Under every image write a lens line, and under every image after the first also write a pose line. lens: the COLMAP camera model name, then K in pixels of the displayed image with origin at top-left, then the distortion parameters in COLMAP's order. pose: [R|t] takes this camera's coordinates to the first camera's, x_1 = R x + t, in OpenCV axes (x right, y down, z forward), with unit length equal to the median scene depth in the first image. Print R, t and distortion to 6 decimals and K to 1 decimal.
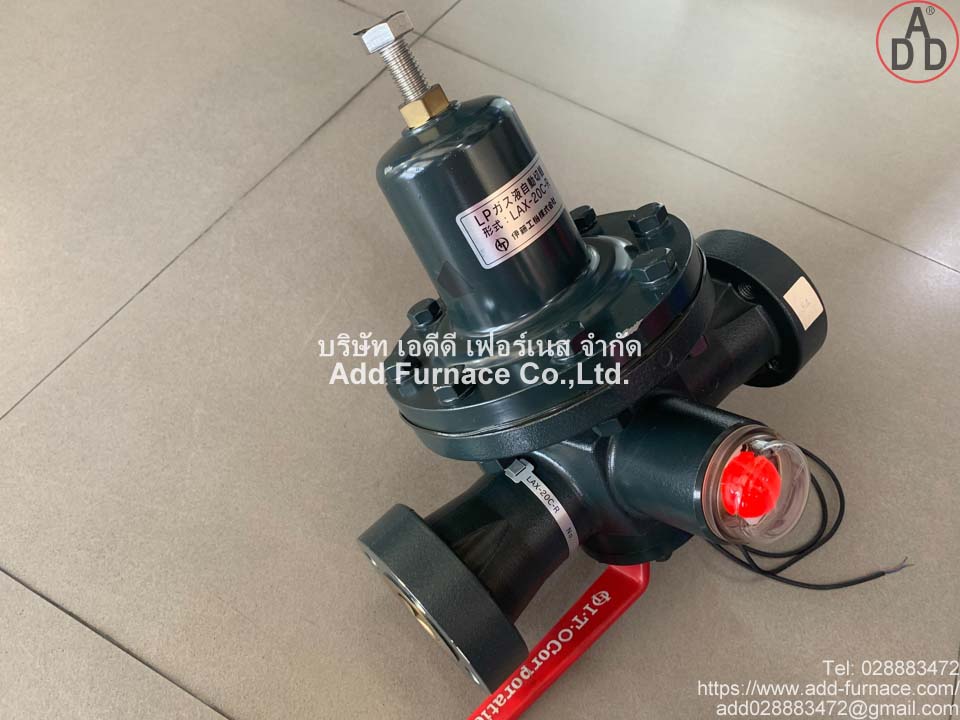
lens RADIAL K [[749.1, 0, 480.0], [0, 749.1, 360.0], [0, 0, 1]] dist [-0.011253, -0.001278]
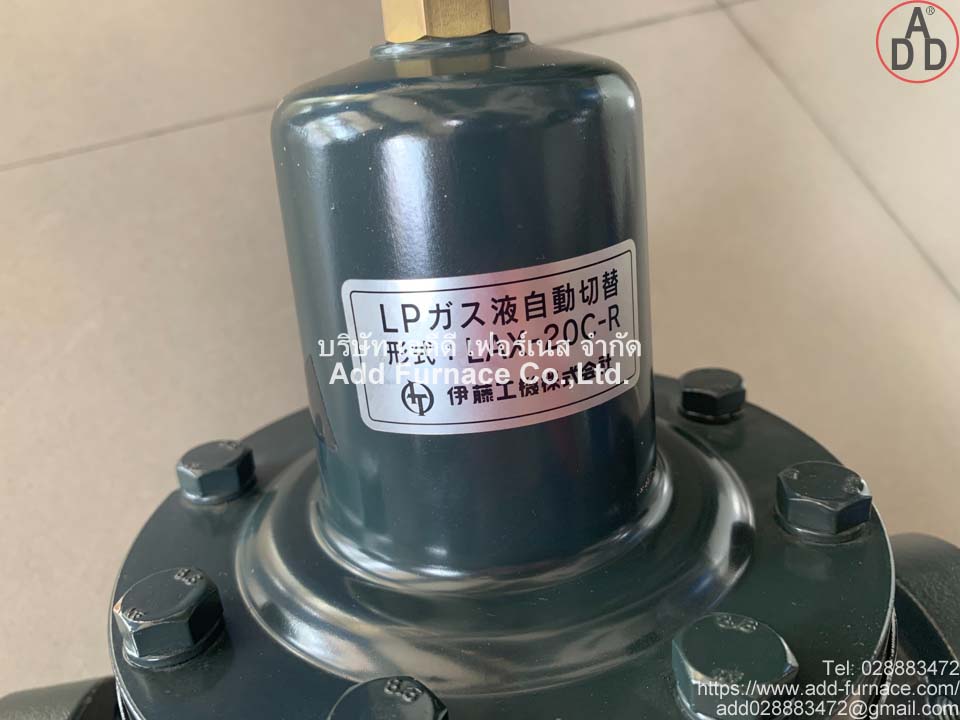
lens RADIAL K [[764.1, 0, 478.5], [0, 764.1, 365.9], [0, 0, 1]] dist [-0.007118, 0.000087]
pose [[0.831177, 0.514518, -0.210751, 0.105310], [-0.506374, 0.857037, 0.095252, -0.177448], [0.229630, 0.027548, 0.972888, 0.484397]]
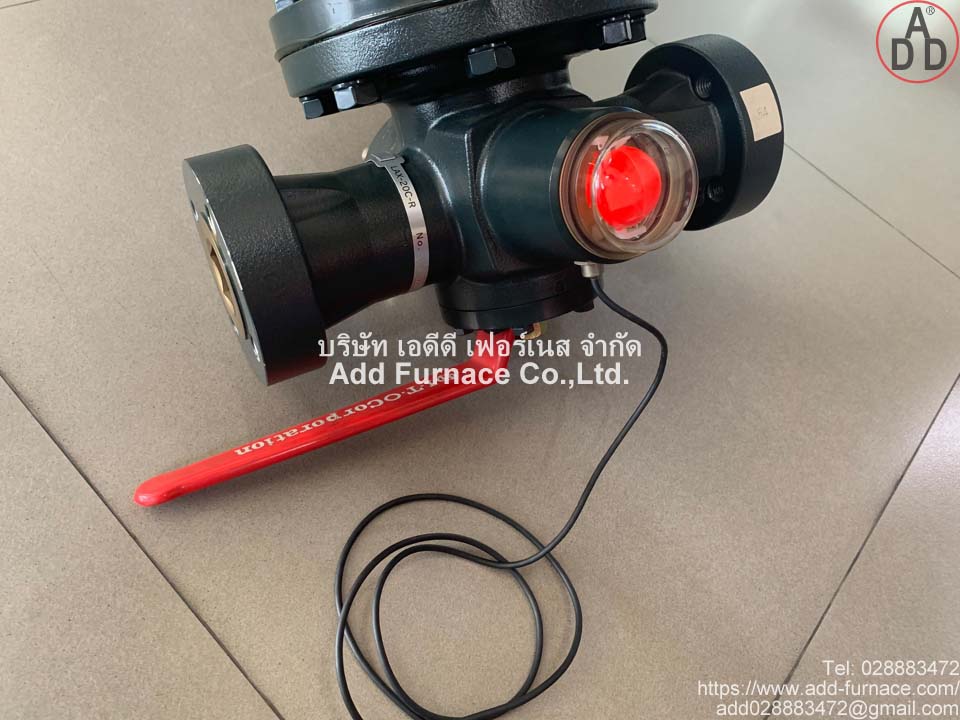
lens RADIAL K [[749.1, 0, 480.0], [0, 749.1, 360.0], [0, 0, 1]] dist [-0.011253, -0.001278]
pose [[0.954985, 0.295405, -0.027203, 0.226626], [-0.296620, 0.952239, -0.072501, 0.366516], [0.004486, 0.077306, 0.996997, 0.140099]]
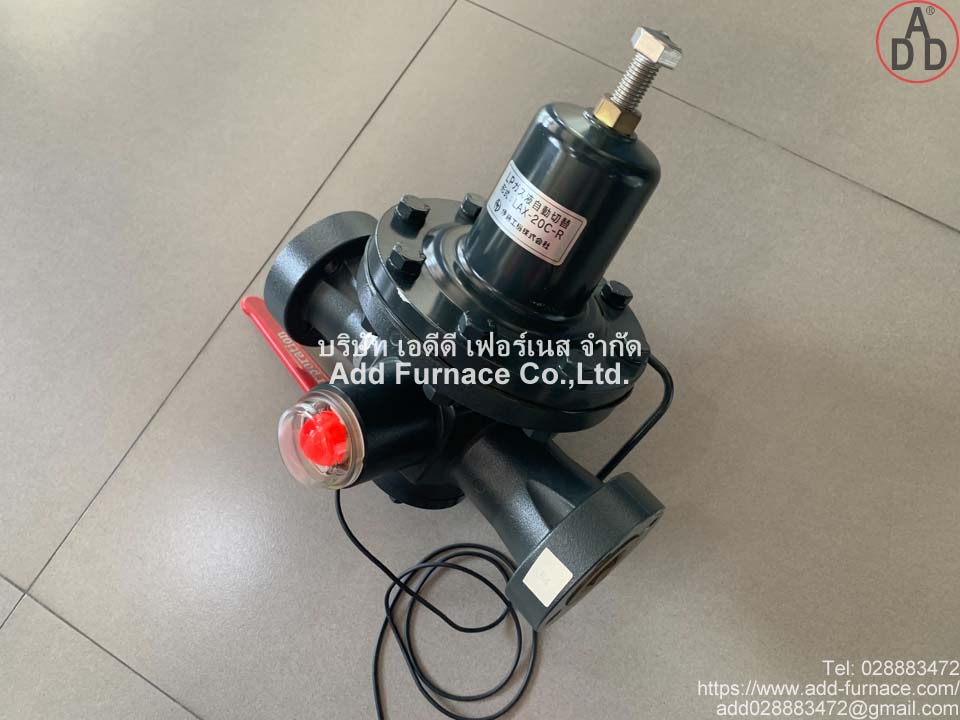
lens RADIAL K [[735.2, 0, 481.6], [0, 735.2, 357.2], [0, 0, 1]] dist [0.034170, -0.075201]
pose [[-0.052971, 0.913133, -0.404205, 0.557388], [-0.815451, 0.194085, 0.545318, -0.560716], [0.576398, 0.358496, 0.734334, 0.185384]]
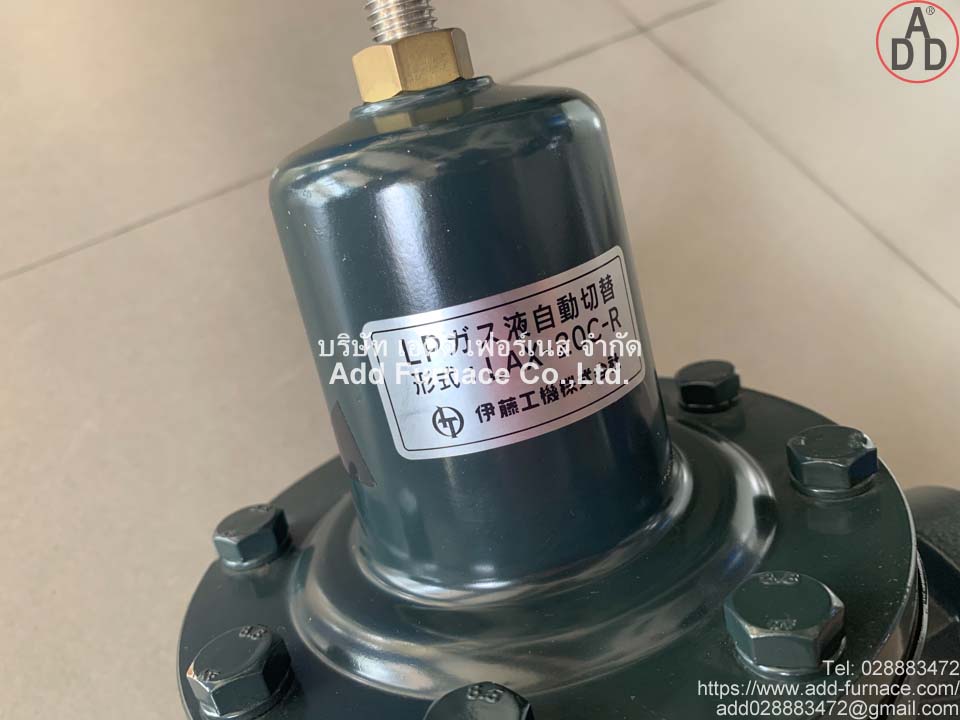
lens RADIAL K [[764.3, 0, 481.6], [0, 764.3, 374.9], [0, 0, 1]] dist [-0.001931, -0.008762]
pose [[0.910118, 0.360964, -0.203447, 0.098952], [-0.361520, 0.931678, 0.035767, -0.159550], [0.202457, 0.040998, 0.978433, 0.458903]]
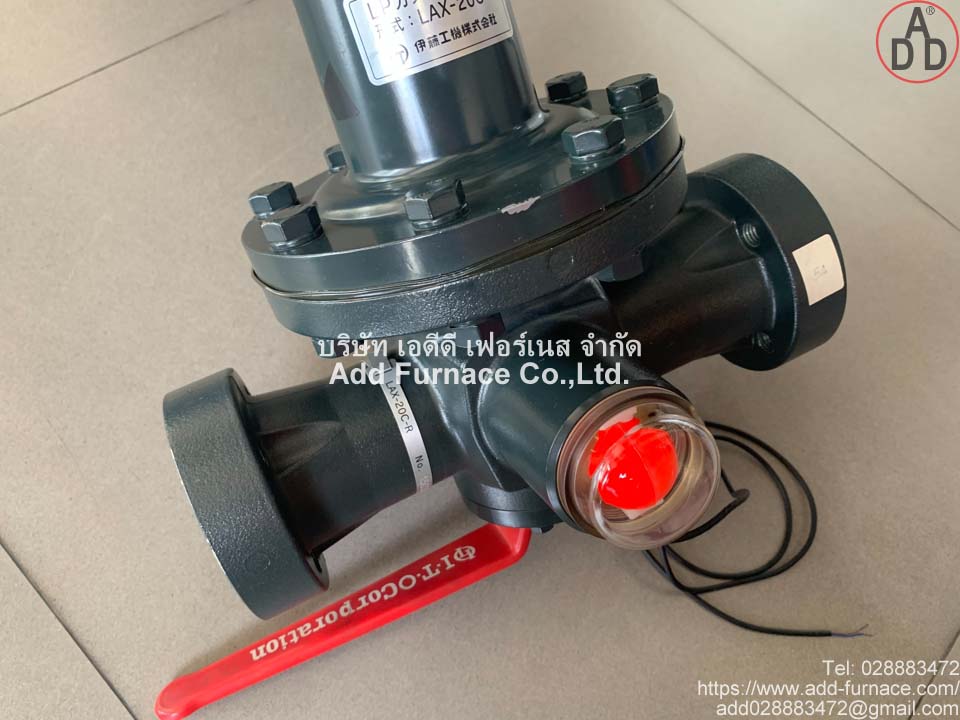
lens RADIAL K [[746.5, 0, 471.6], [0, 746.5, 361.0], [0, 0, 1]] dist [-0.010492, 0.000787]
pose [[0.955848, 0.278394, -0.094077, 0.195964], [-0.268559, 0.957533, 0.104914, 0.028162], [0.119289, -0.075016, 0.990022, 0.213046]]
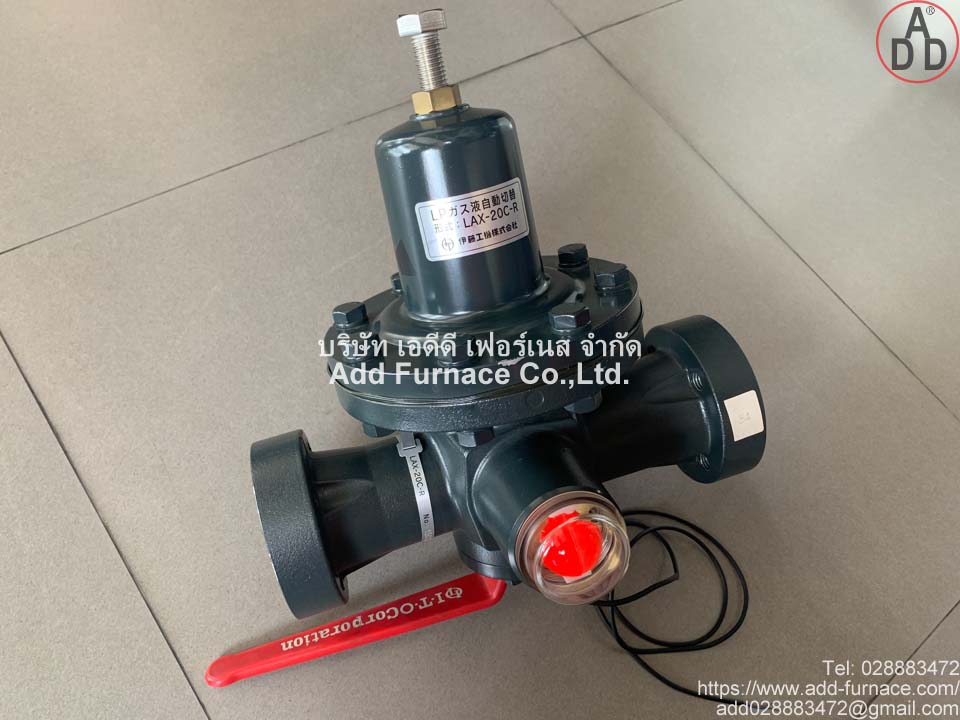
lens RADIAL K [[745.4, 0, 480.5], [0, 745.4, 357.8], [0, 0, 1]] dist [-0.009261, -0.004984]
pose [[0.905086, 0.393983, -0.159988, 0.244025], [-0.389560, 0.919079, 0.059476, -0.068474], [0.170474, 0.008494, 0.985326, -0.038462]]
